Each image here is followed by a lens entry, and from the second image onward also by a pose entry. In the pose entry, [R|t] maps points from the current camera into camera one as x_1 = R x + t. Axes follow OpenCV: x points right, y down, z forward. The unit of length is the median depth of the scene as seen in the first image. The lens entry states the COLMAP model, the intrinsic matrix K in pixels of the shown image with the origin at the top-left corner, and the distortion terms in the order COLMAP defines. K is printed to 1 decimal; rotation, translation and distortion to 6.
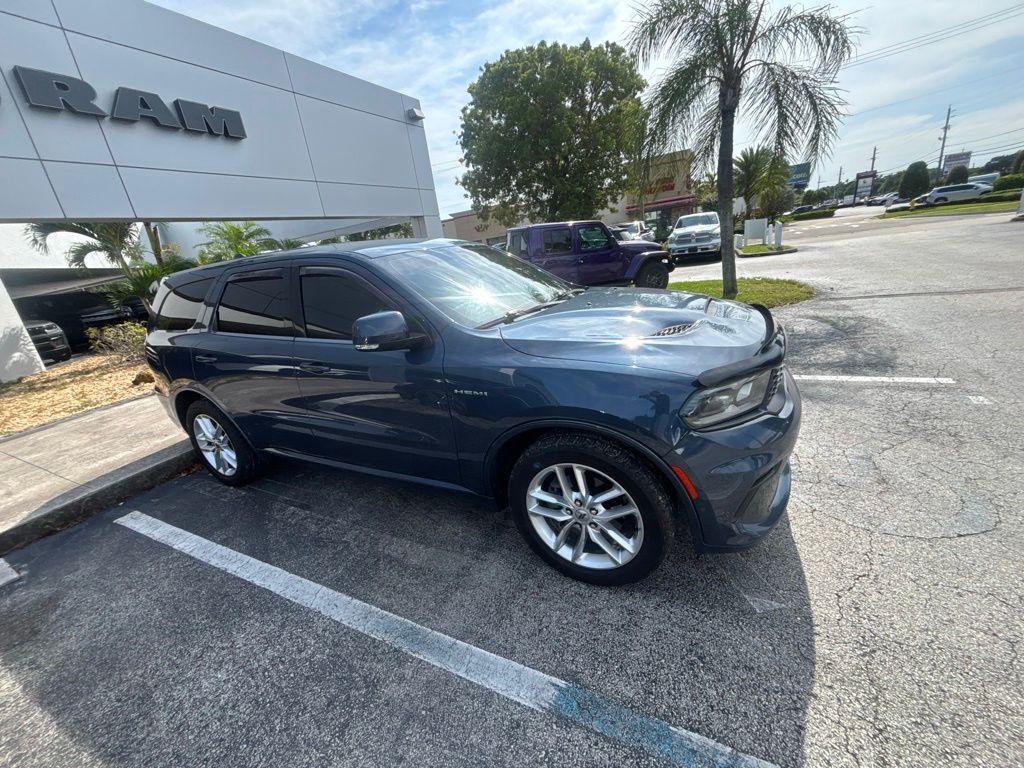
lens RADIAL K [[412.4, 0, 510.4], [0, 412.4, 382.8], [0, 0, 1]] dist [-0.004708, 0.003296]
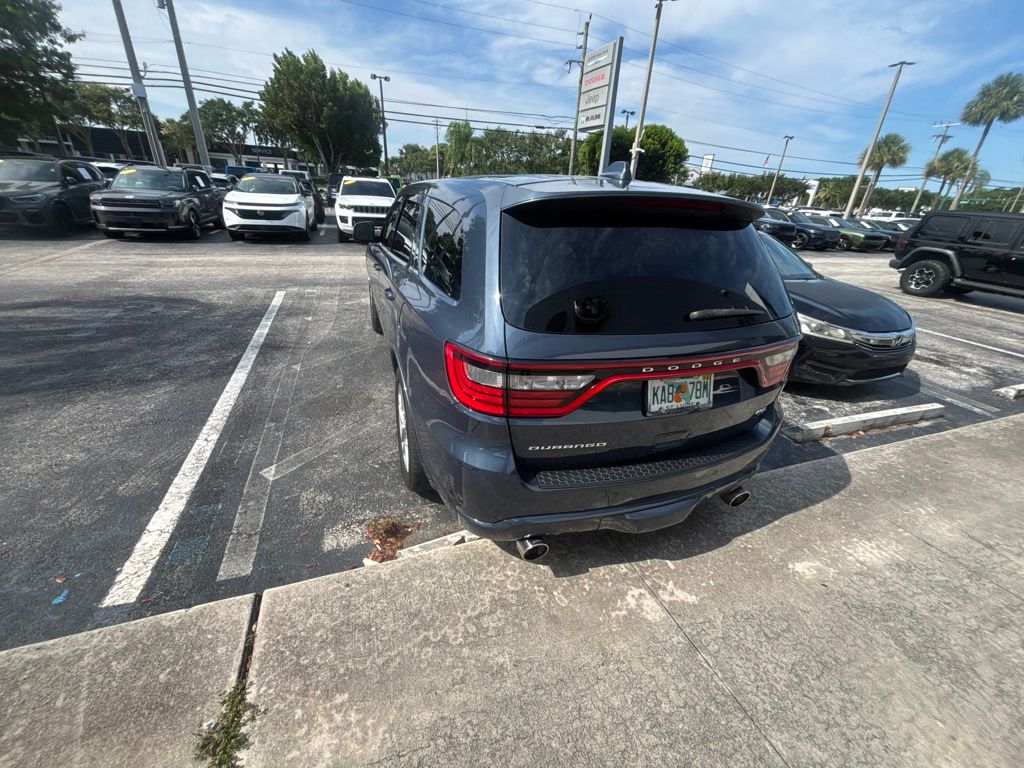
lens RADIAL K [[412.4, 0, 510.4], [0, 412.4, 382.8], [0, 0, 1]] dist [-0.004708, 0.003296]
pose [[-0.738722, -0.203384, 0.642593, -0.607834], [0.254052, 0.799047, 0.544960, -0.269169], [-0.624298, 0.565826, -0.538604, 0.968921]]
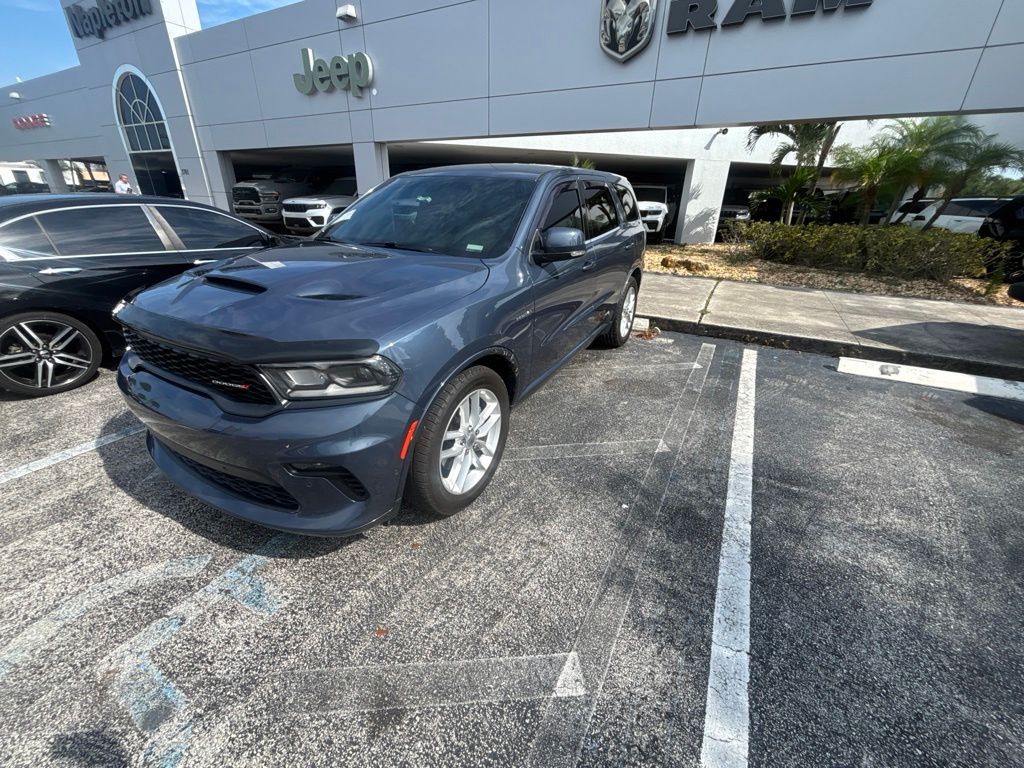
lens RADIAL K [[412.4, 0, 510.4], [0, 412.4, 382.8], [0, 0, 1]] dist [-0.004708, 0.003296]
pose [[-0.030565, 0.530699, -0.847009, 0.477656], [-0.333986, 0.793276, 0.509084, -0.242601], [0.942082, 0.298449, 0.152999, 0.546083]]
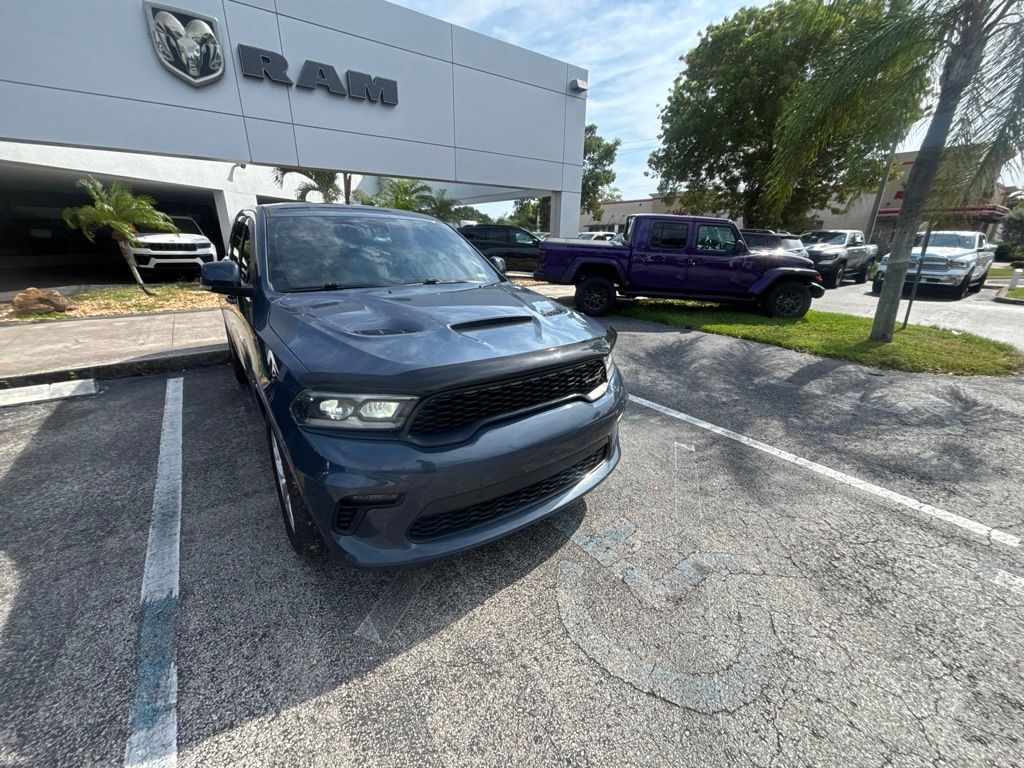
lens RADIAL K [[412.4, 0, 510.4], [0, 412.4, 382.8], [0, 0, 1]] dist [-0.004708, 0.003296]
pose [[0.886634, 0.283139, -0.365666, 0.327927], [-0.263991, 0.959062, 0.102511, -0.060198], [0.379722, 0.005643, 0.925084, 0.070665]]
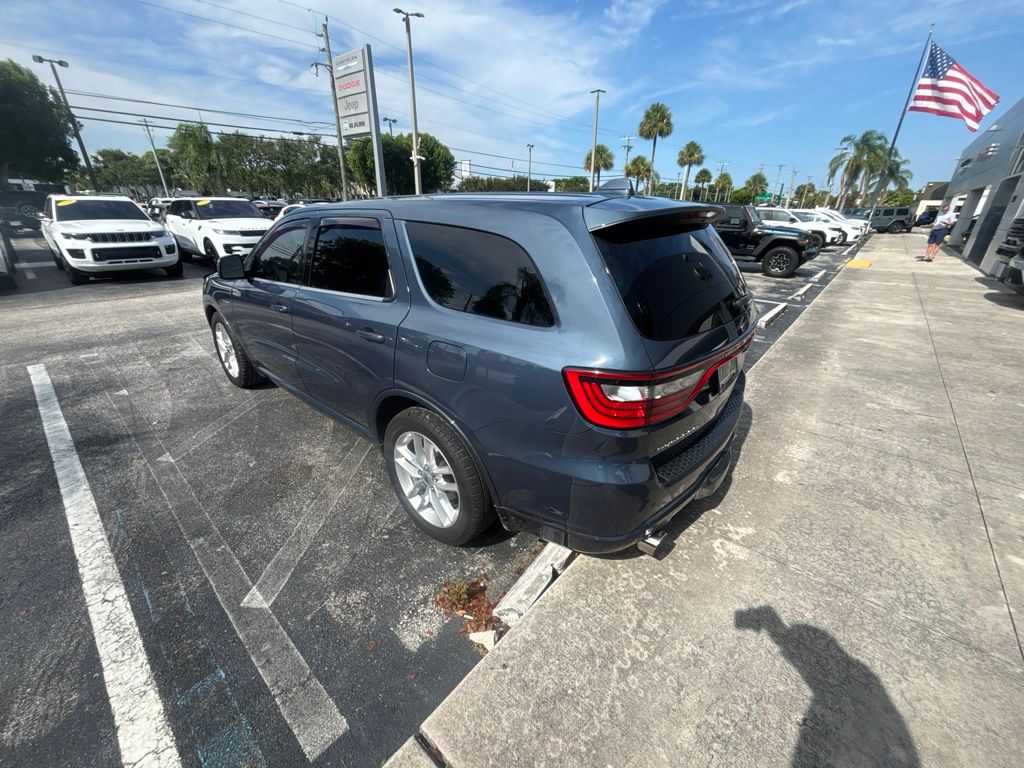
lens RADIAL K [[412.4, 0, 510.4], [0, 412.4, 382.8], [0, 0, 1]] dist [-0.004708, 0.003296]
pose [[-0.965473, 0.016971, 0.259950, -0.434497], [0.183939, 0.751030, 0.634129, -0.318111], [-0.184469, 0.660049, -0.728221, 1.034896]]
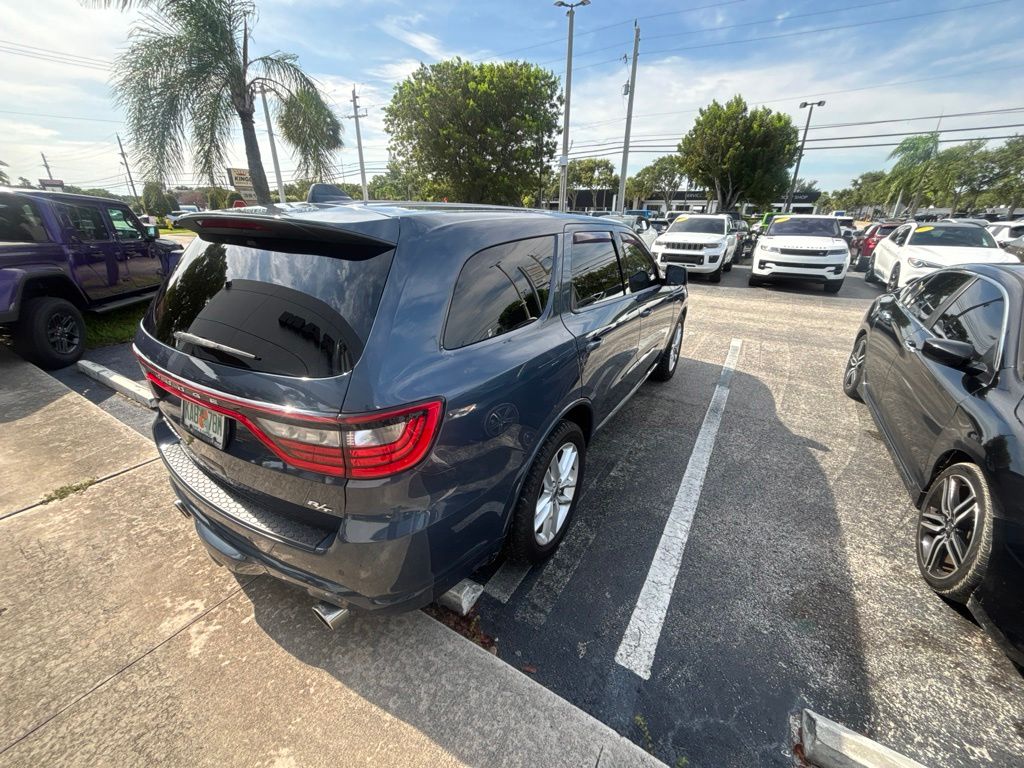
lens RADIAL K [[412.4, 0, 510.4], [0, 412.4, 382.8], [0, 0, 1]] dist [-0.004708, 0.003296]
pose [[0.068137, -0.253477, 0.964939, -0.747385], [0.301258, 0.927266, 0.222309, -0.105672], [-0.951105, 0.275549, 0.139543, 0.528437]]
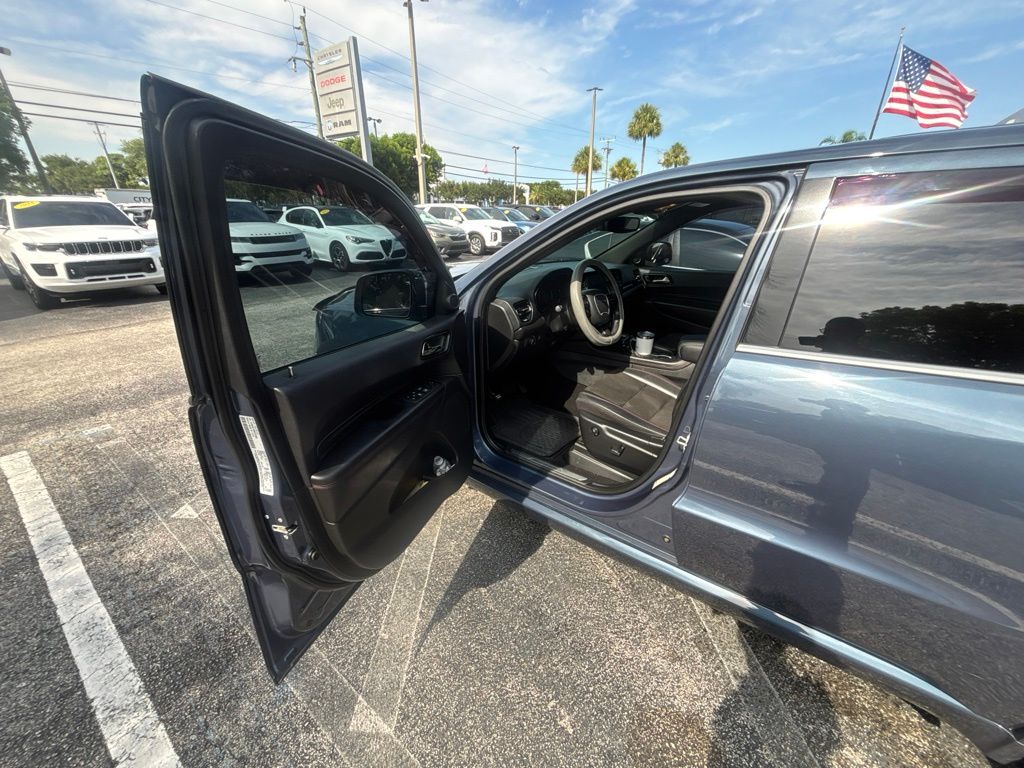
lens RADIAL K [[413.2, 0, 509.5], [0, 413.2, 381.3], [0, 0, 1]] dist [-0.005217, 0.002641]
pose [[-0.977837, 0.057096, 0.201434, -0.023808], [0.174699, 0.752763, 0.634687, -0.280755], [-0.115394, 0.655811, -0.746054, 0.842542]]
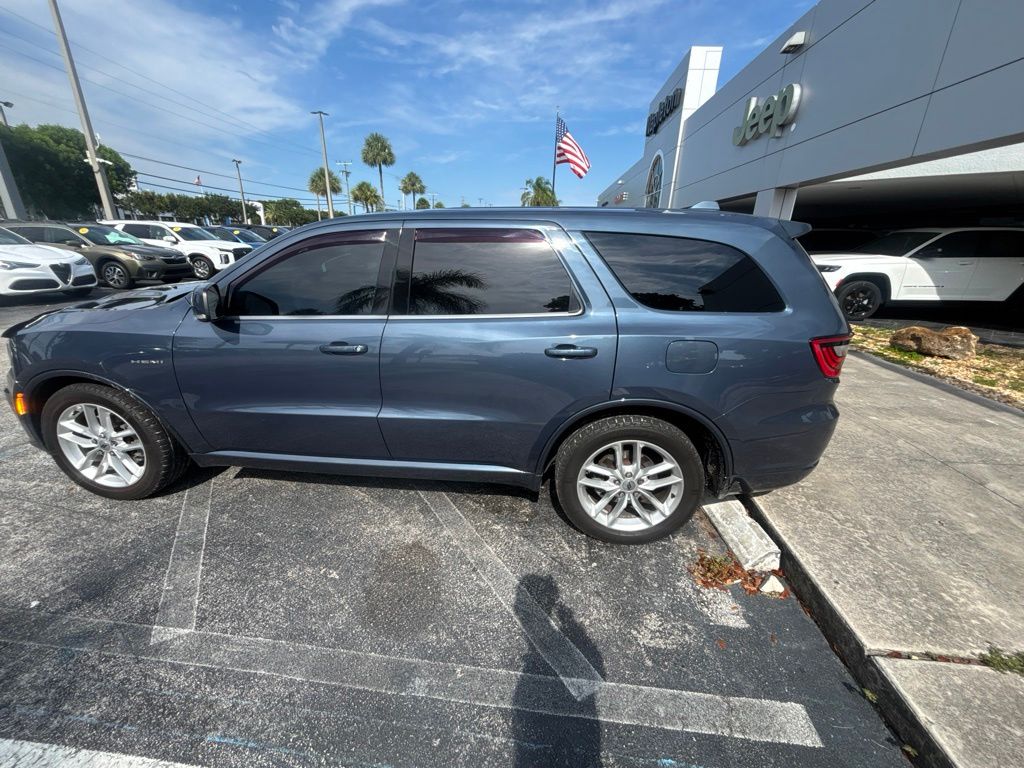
lens RADIAL K [[410.6, 0, 510.6], [0, 410.6, 384.7], [0, 0, 1]] dist [-0.000658, 0.000294]
pose [[-0.922145, 0.229092, -0.311714, -0.063994], [-0.028161, 0.763894, 0.644727, -0.336126], [0.385818, 0.603310, -0.697969, 0.996736]]
